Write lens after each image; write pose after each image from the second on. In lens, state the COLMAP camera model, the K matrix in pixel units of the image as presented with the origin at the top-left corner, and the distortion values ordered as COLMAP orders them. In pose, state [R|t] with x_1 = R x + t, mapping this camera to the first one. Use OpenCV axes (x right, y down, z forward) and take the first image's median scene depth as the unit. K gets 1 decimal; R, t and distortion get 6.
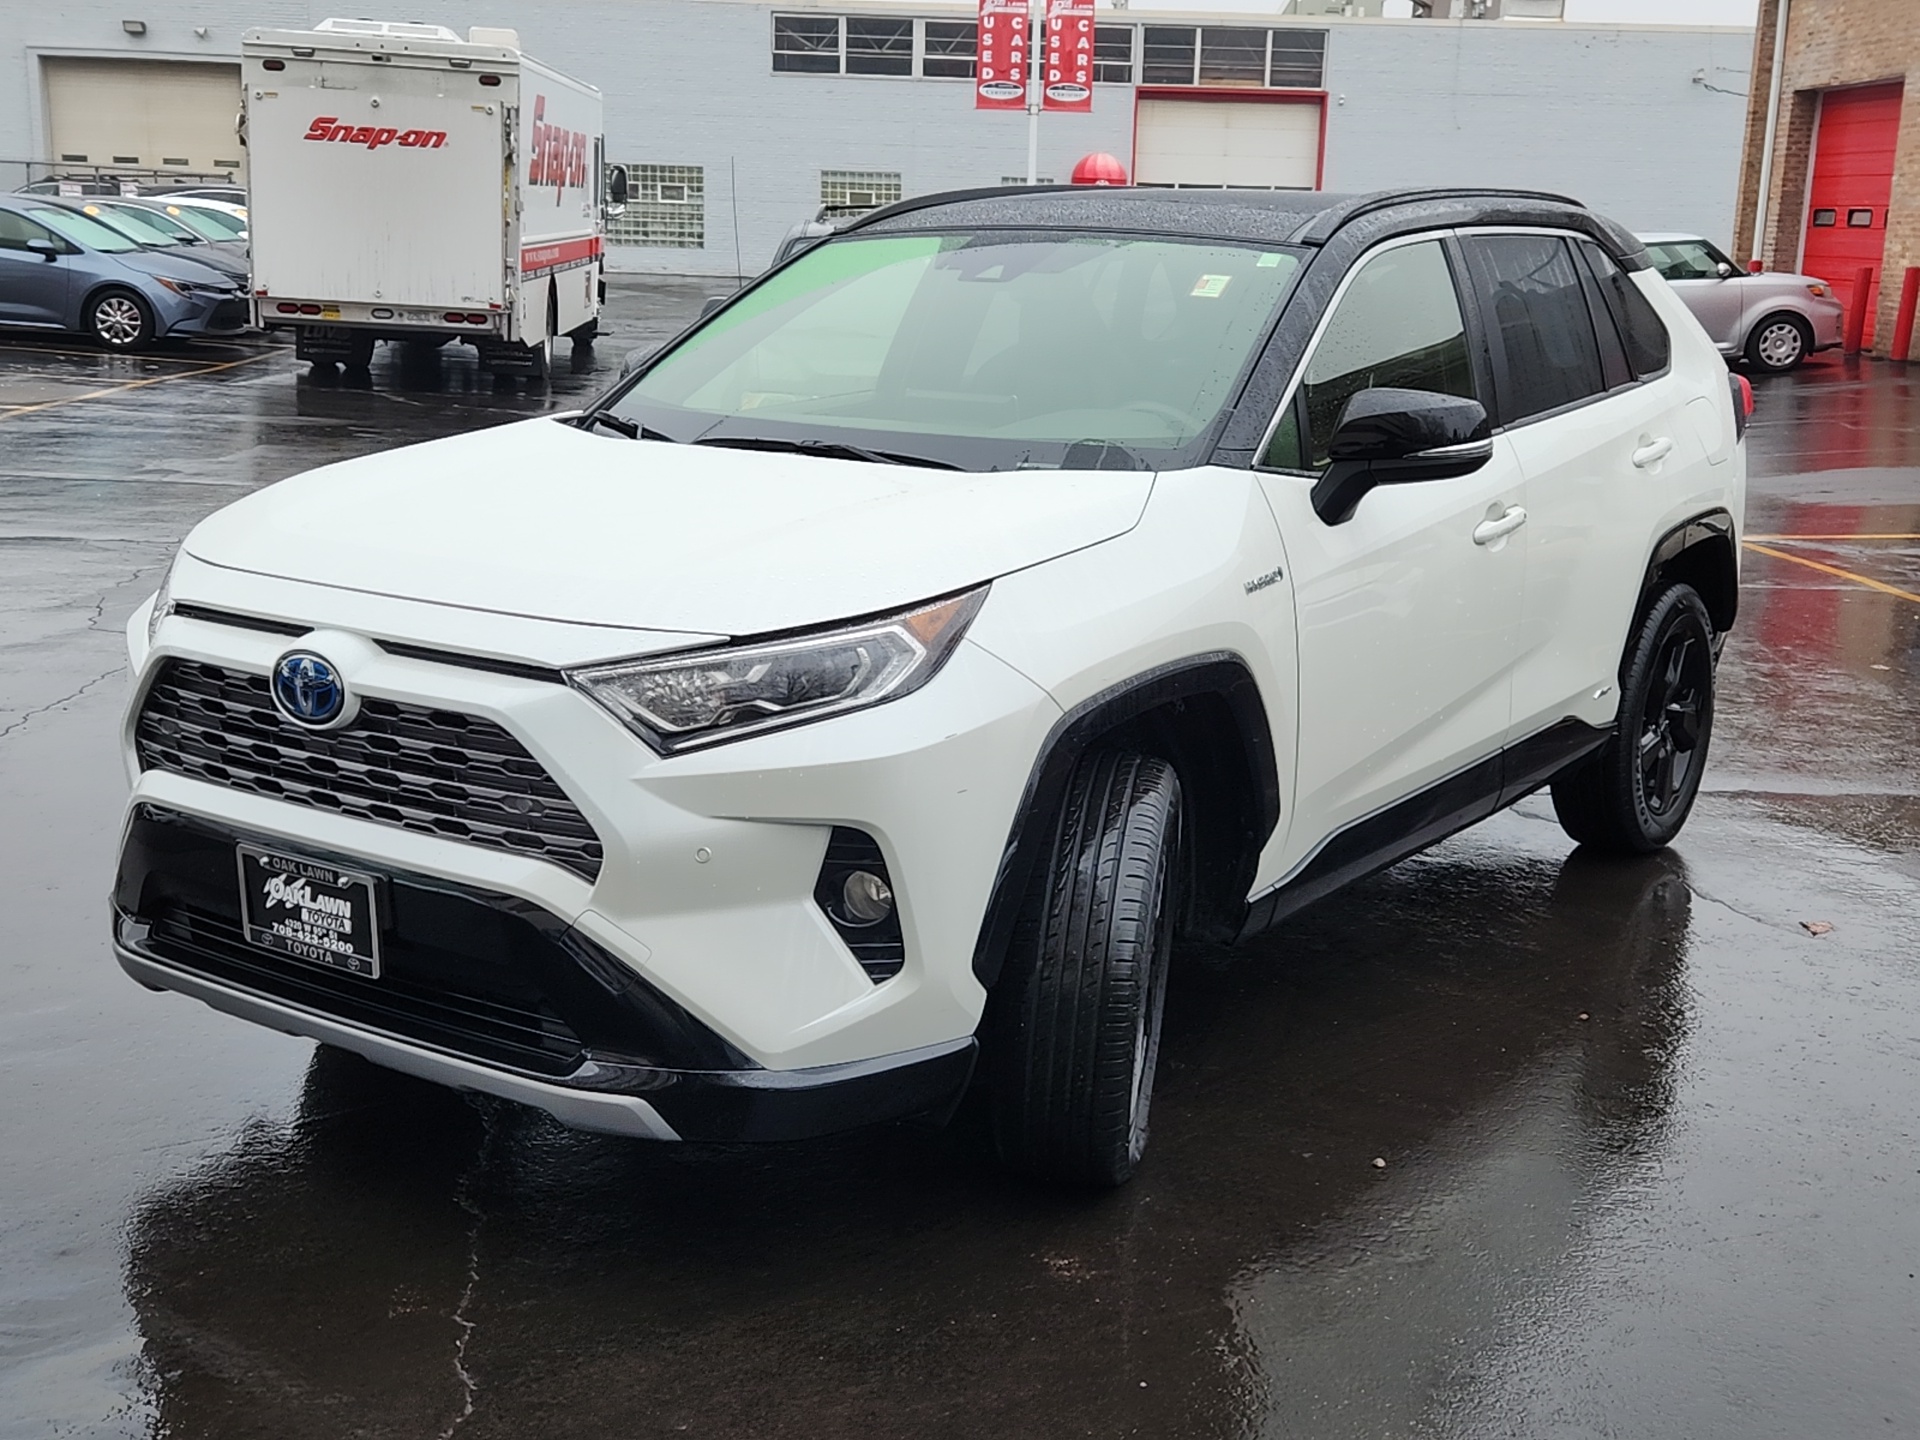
lens RADIAL K [[2195.8, 0, 976.0], [0, 2195.8, 694.6], [0, 0, 1]] dist [0.106542, -0.118853]
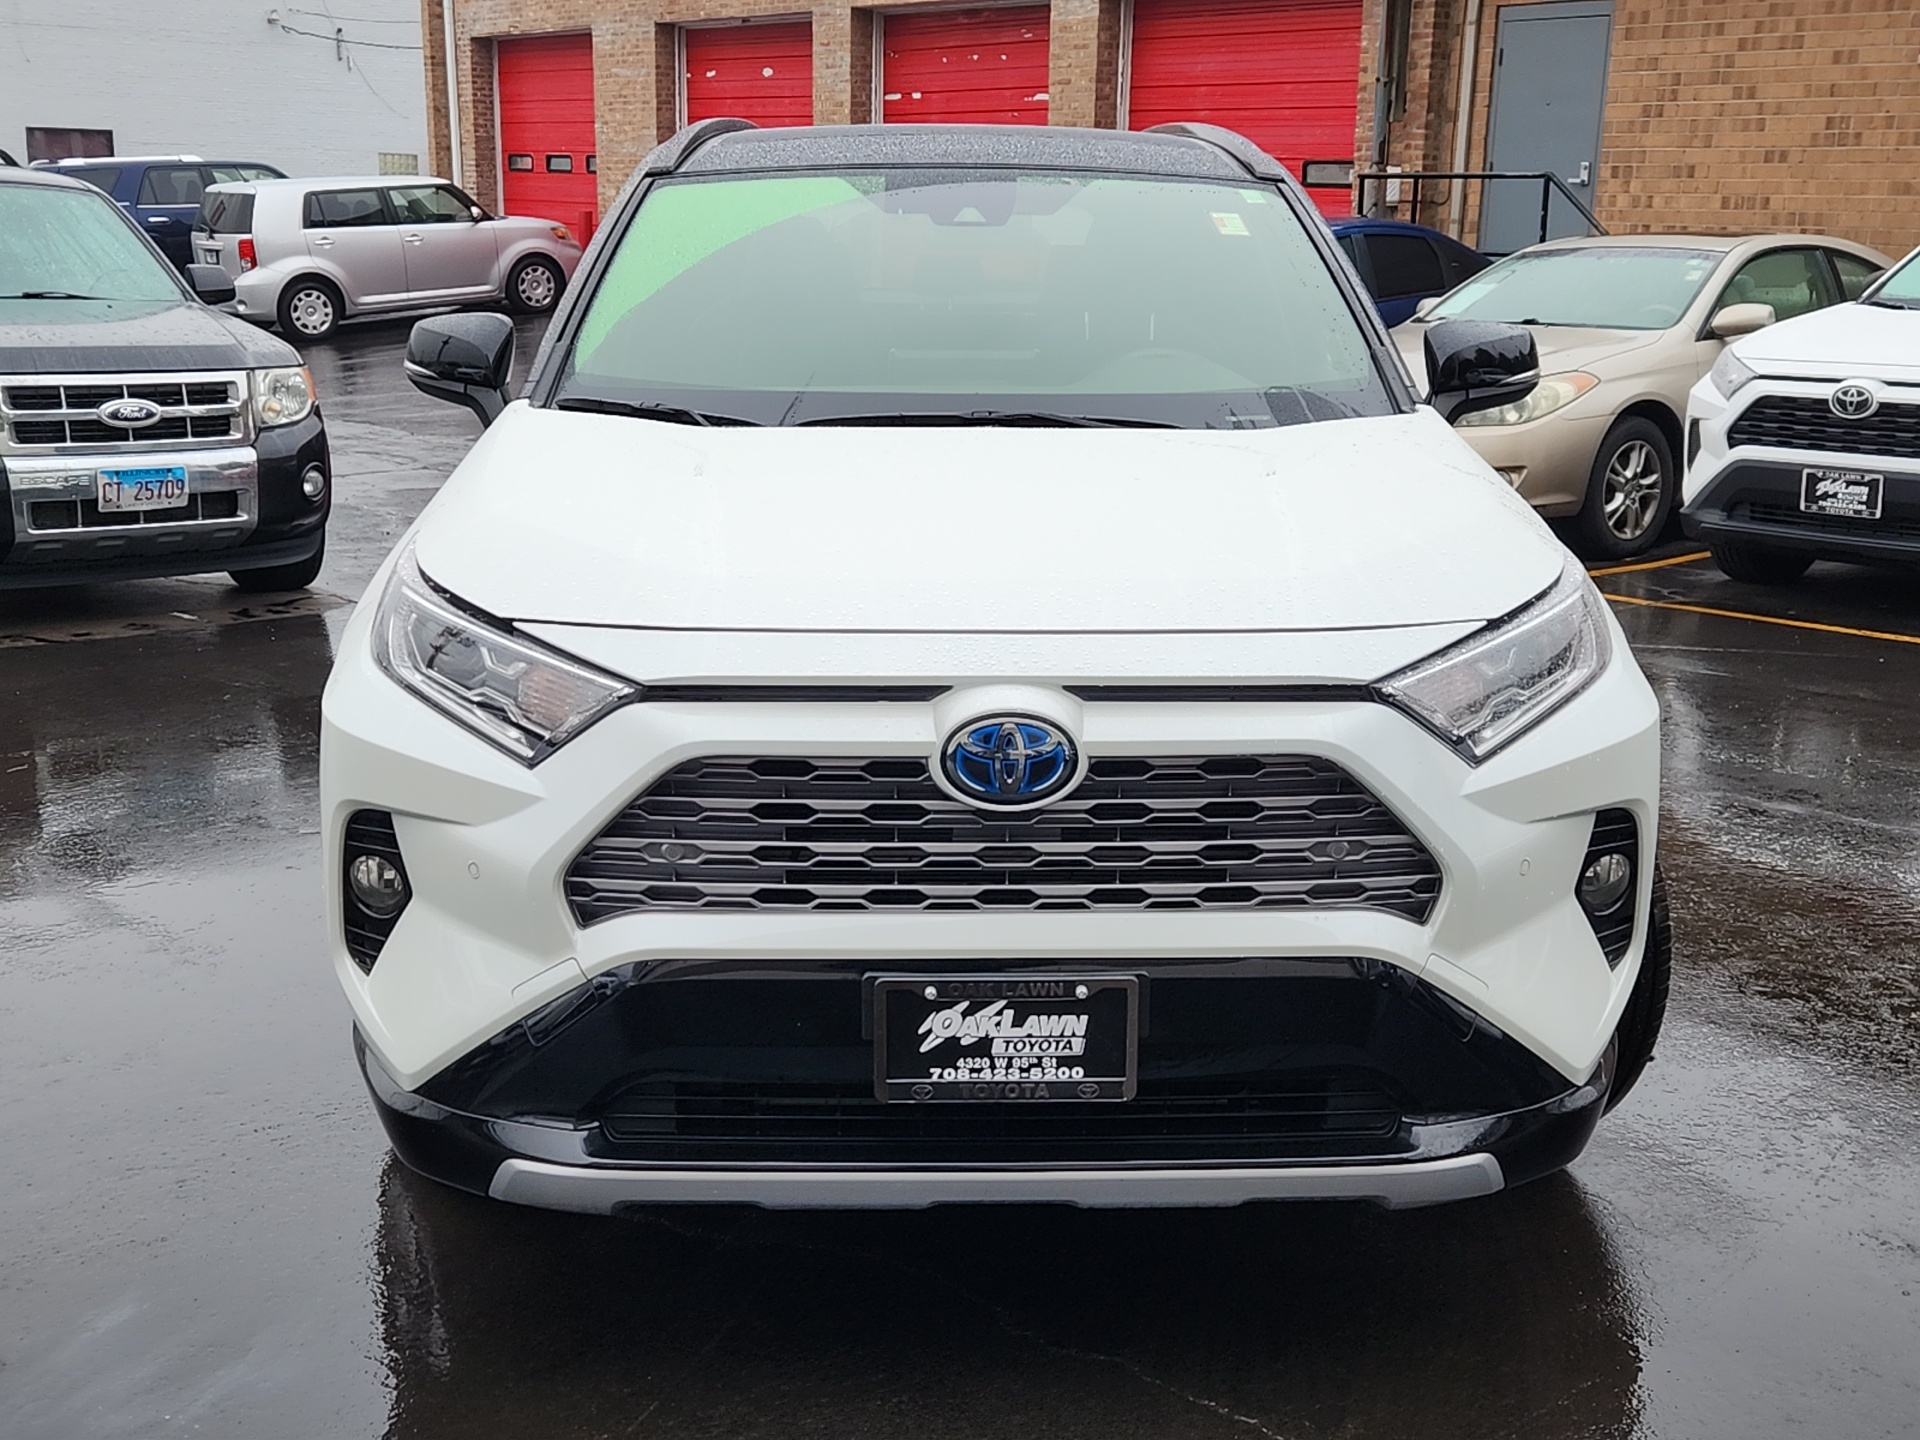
lens RADIAL K [[2195.8, 0, 976.0], [0, 2195.8, 694.6], [0, 0, 1]] dist [0.106542, -0.118853]
pose [[0.804037, -0.144642, 0.576718, -0.608381], [0.130816, 0.989226, 0.065720, -0.063121], [-0.580011, 0.022603, 0.814295, 0.298752]]
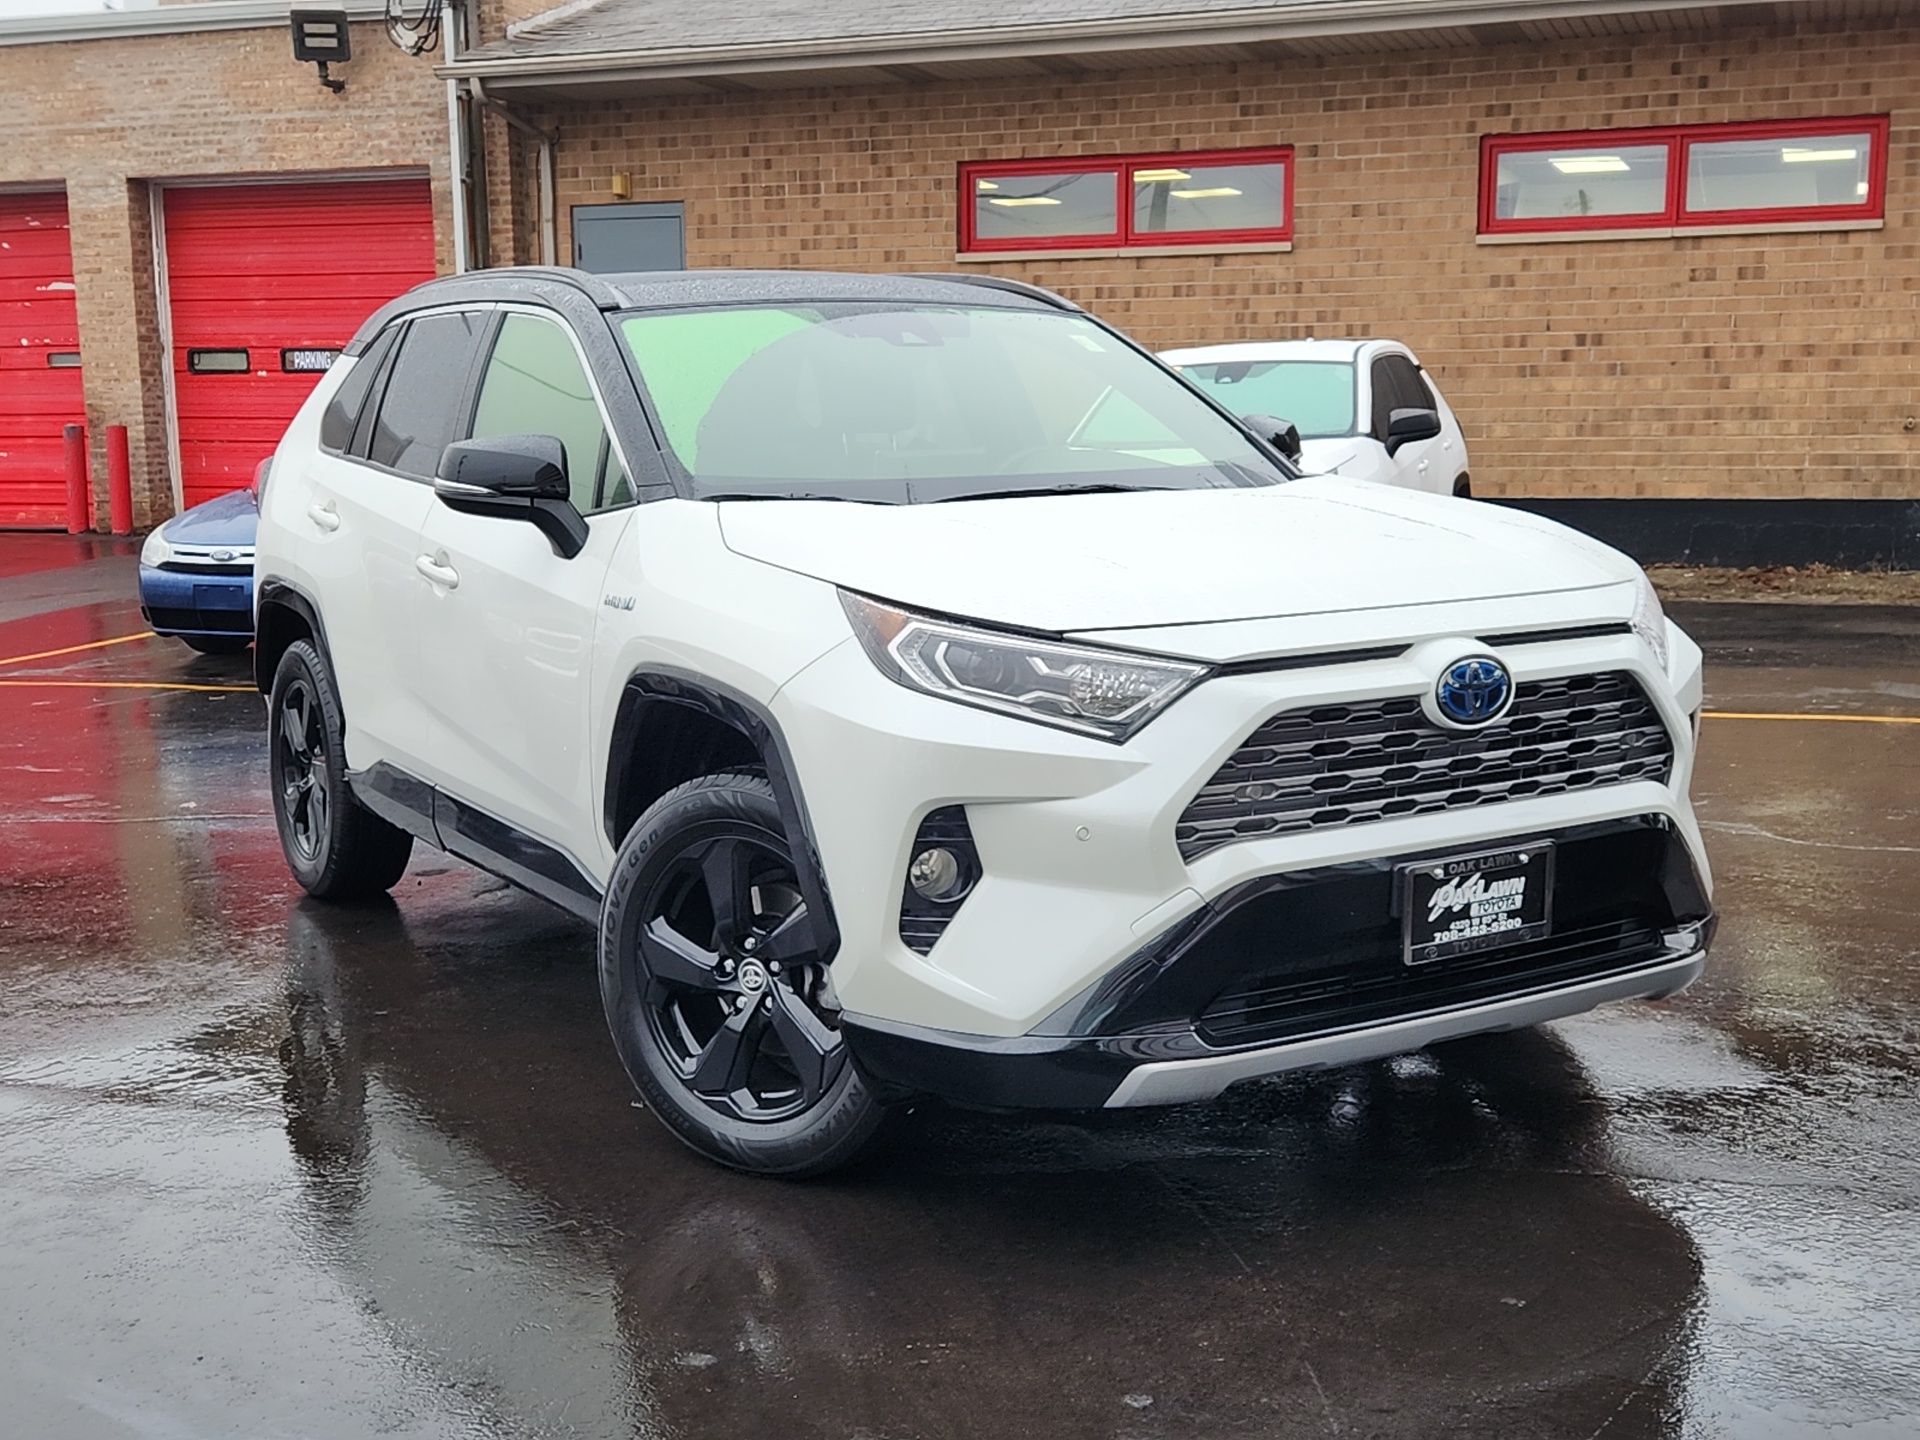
lens RADIAL K [[2195.8, 0, 976.0], [0, 2195.8, 694.6], [0, 0, 1]] dist [0.106542, -0.118853]
pose [[0.406372, -0.152404, 0.900908, -1.086503], [0.215325, 0.974195, 0.067675, -0.099552], [-0.887974, 0.166486, 0.428702, 0.609943]]
